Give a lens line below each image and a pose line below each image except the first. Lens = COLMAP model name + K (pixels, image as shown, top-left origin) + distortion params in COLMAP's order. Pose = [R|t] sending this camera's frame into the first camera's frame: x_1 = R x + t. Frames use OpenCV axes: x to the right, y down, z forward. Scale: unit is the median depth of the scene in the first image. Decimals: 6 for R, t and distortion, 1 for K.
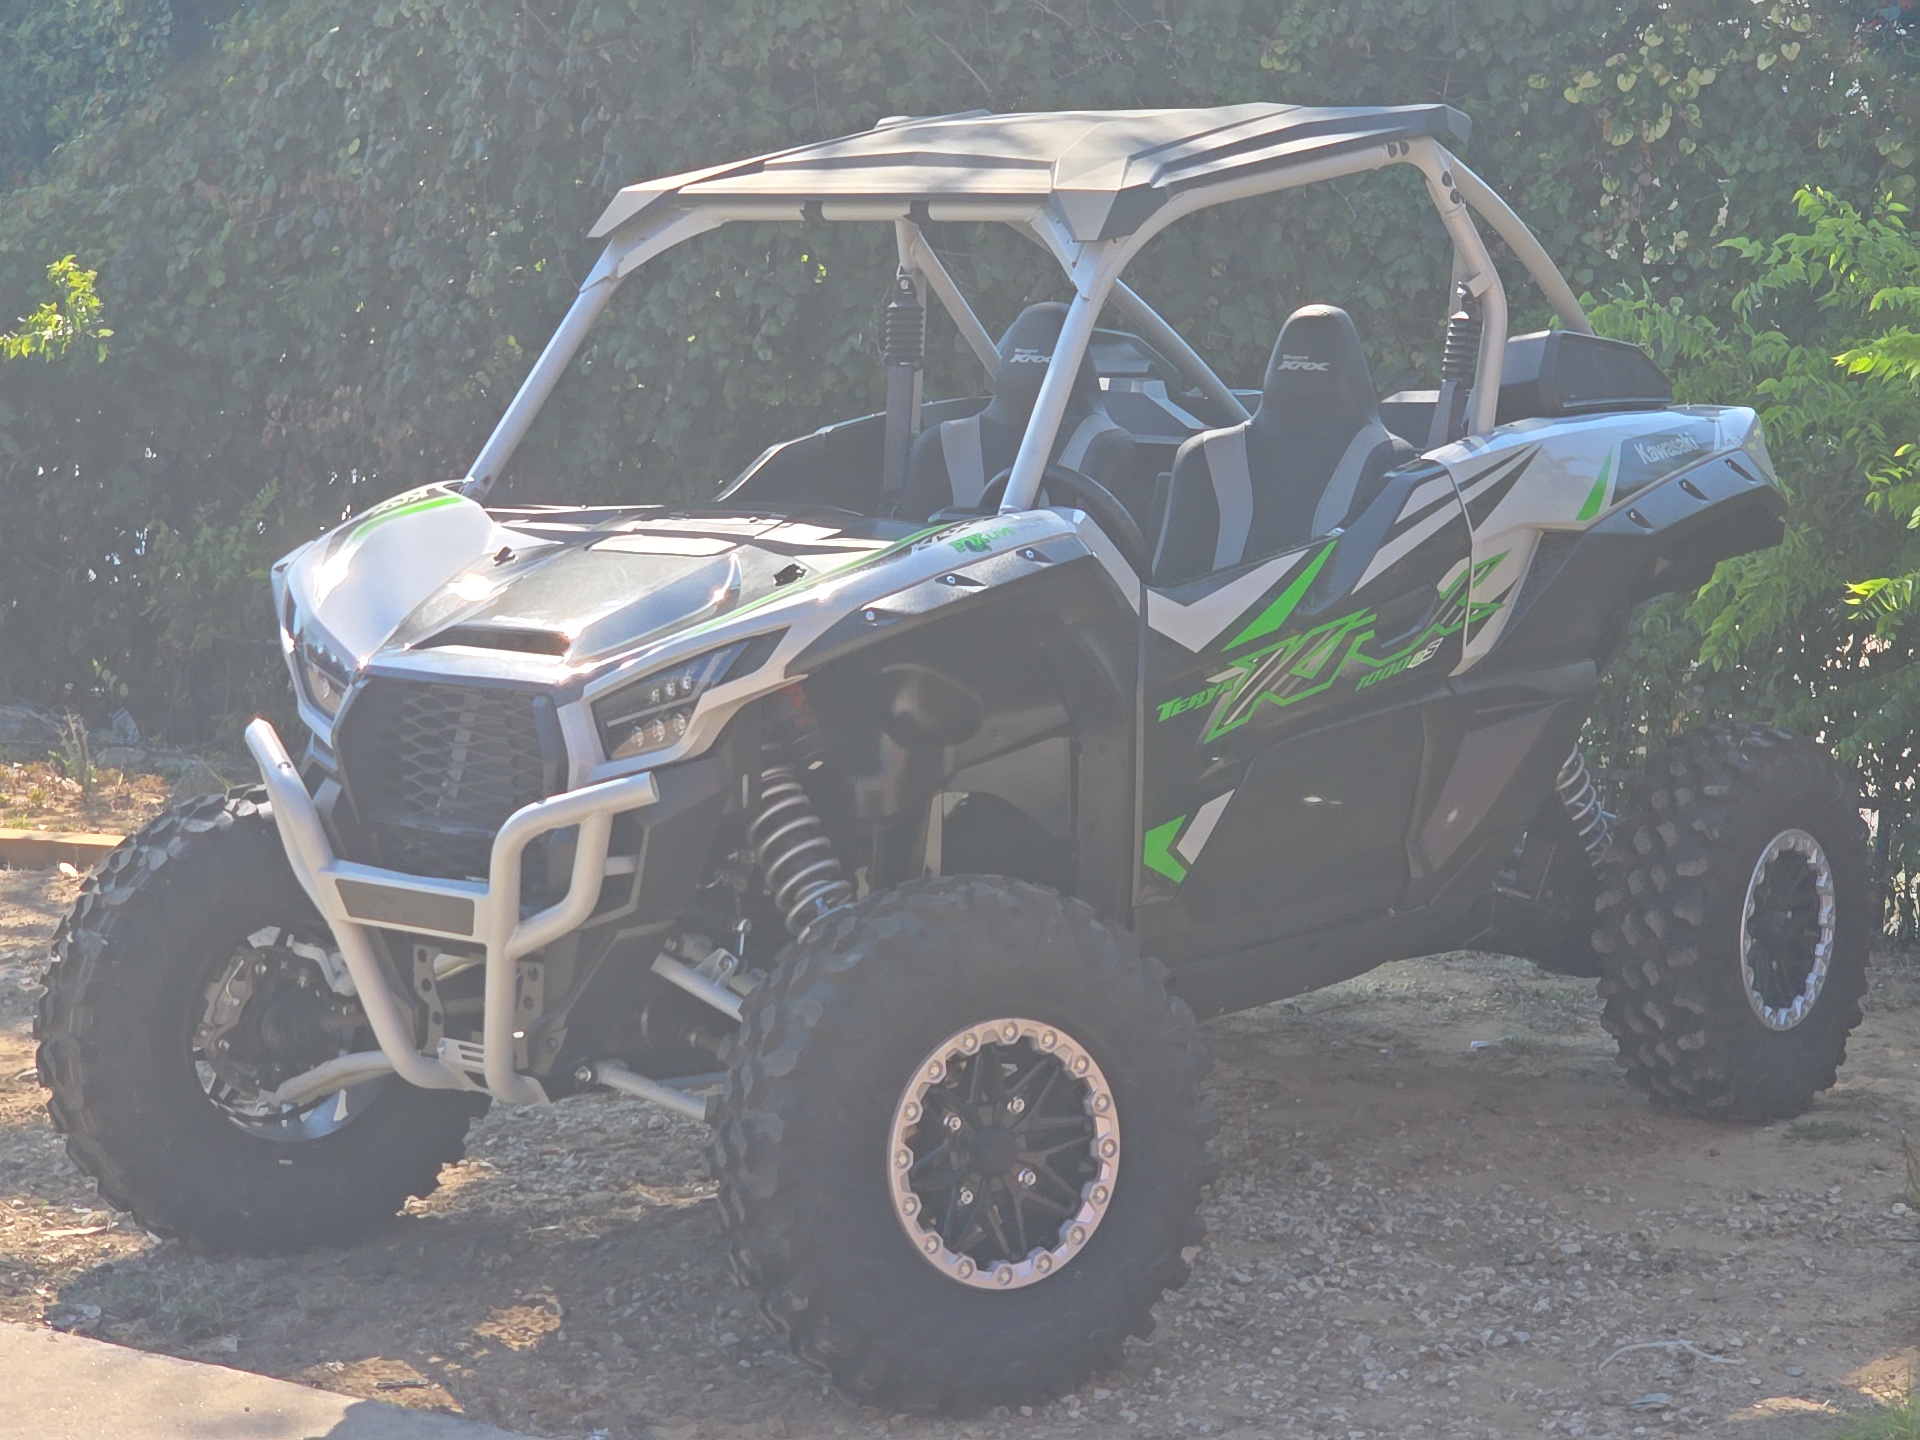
lens RADIAL K [[3908.4, 0, 960.0], [0, 3908.4, 720.0], [0, 0, 1]] dist [0.036243, 0.071187]
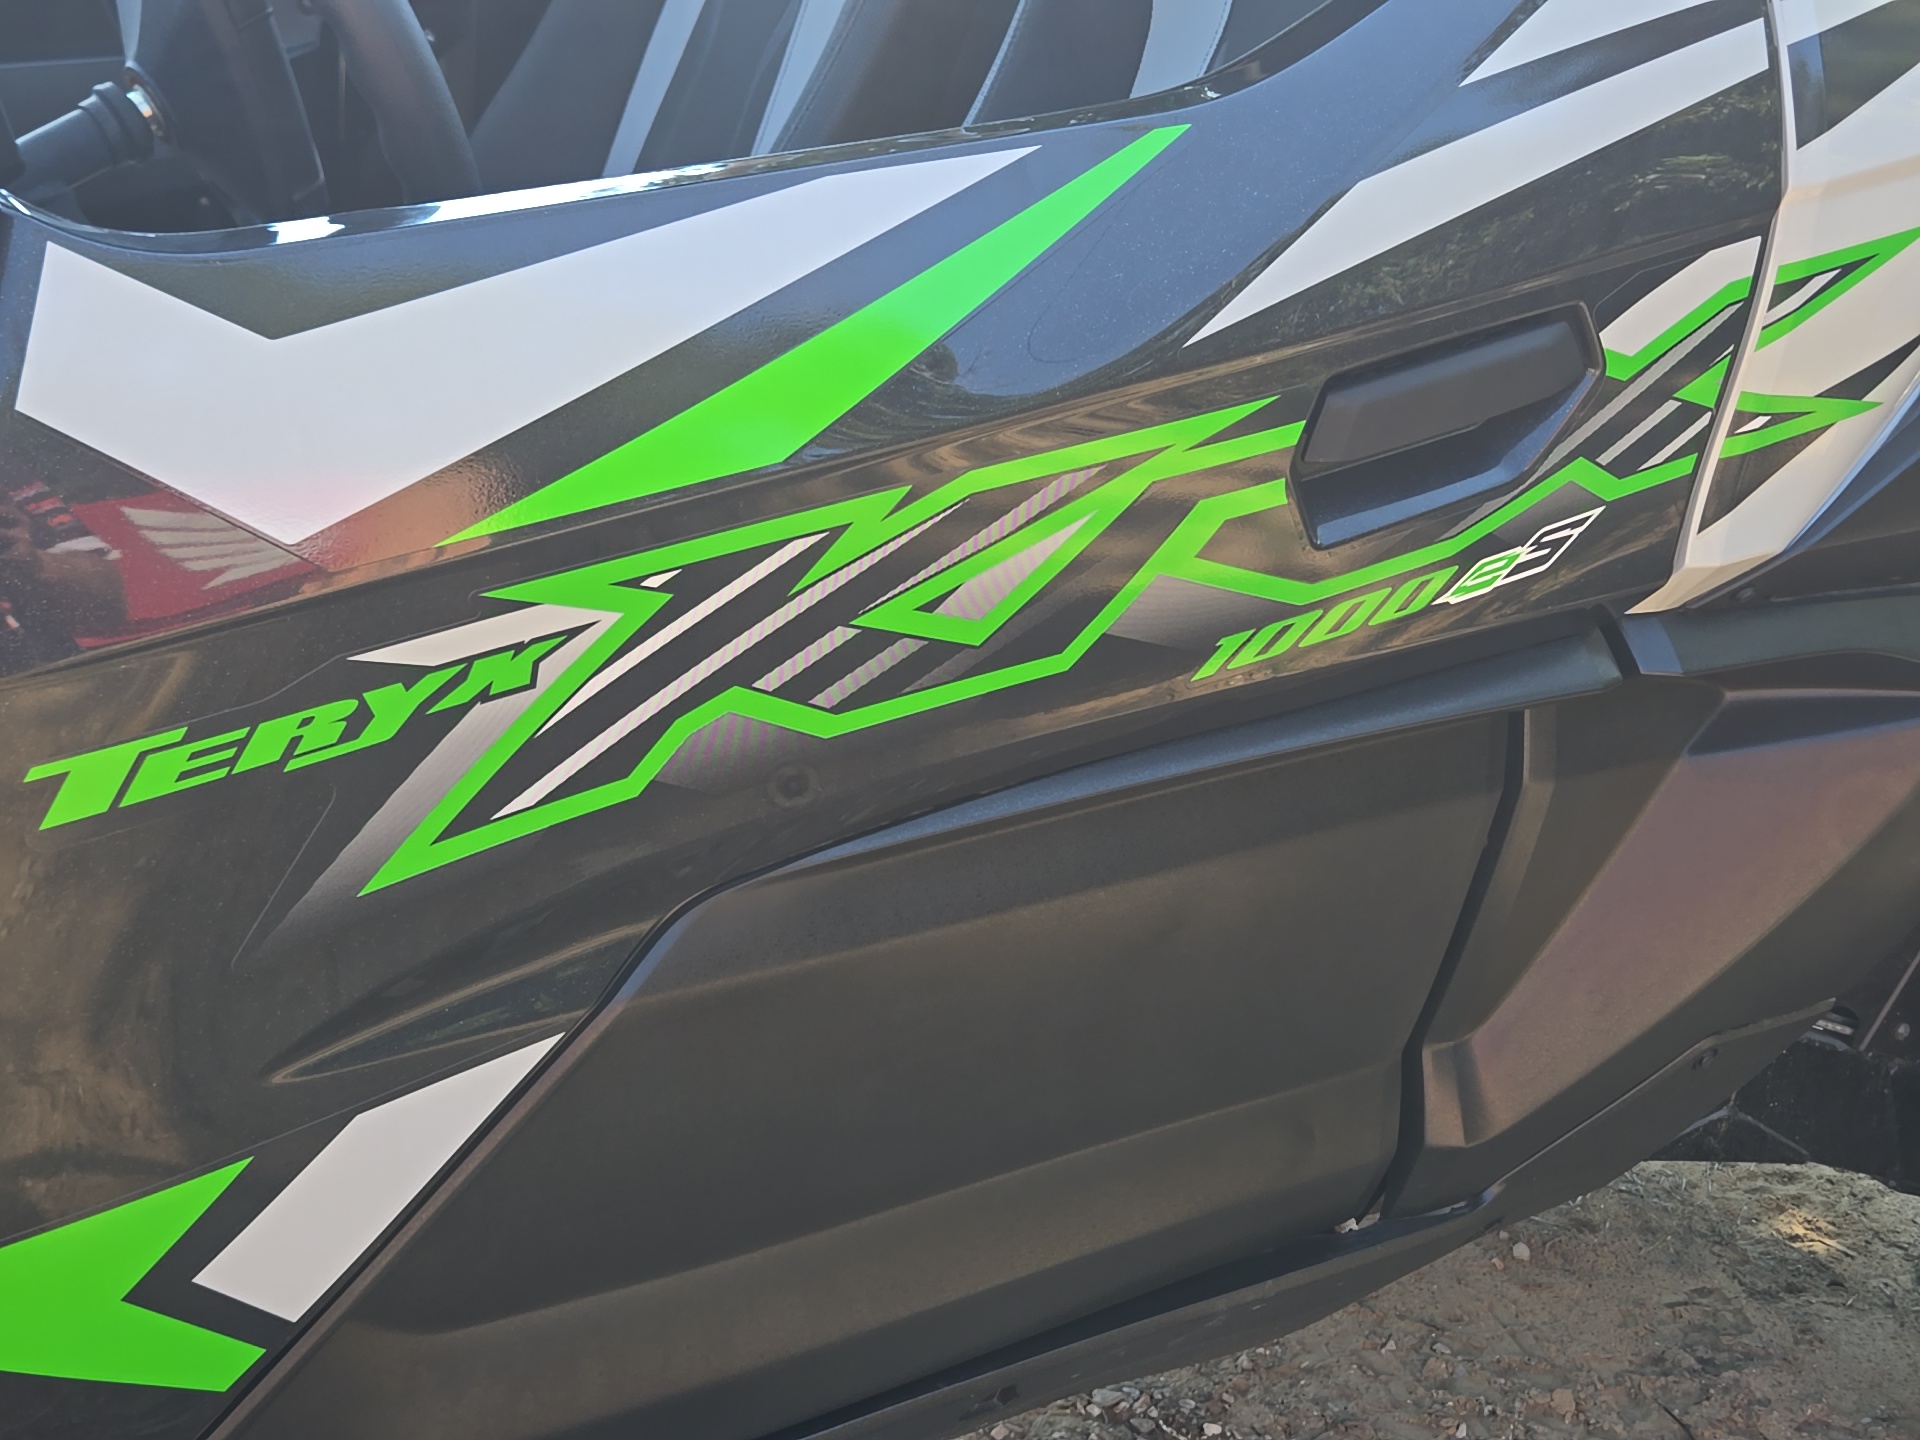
lens RADIAL K [[2653.9, 0, 960.0], [0, 2653.9, 720.0], [0, 0, 1]] dist [0.049524, 0.025094]
pose [[0.956231, 0.195116, -0.218064, 0.125060], [-0.140664, 0.959991, 0.242140, -0.047195], [0.256584, -0.200868, 0.945419, 0.806486]]
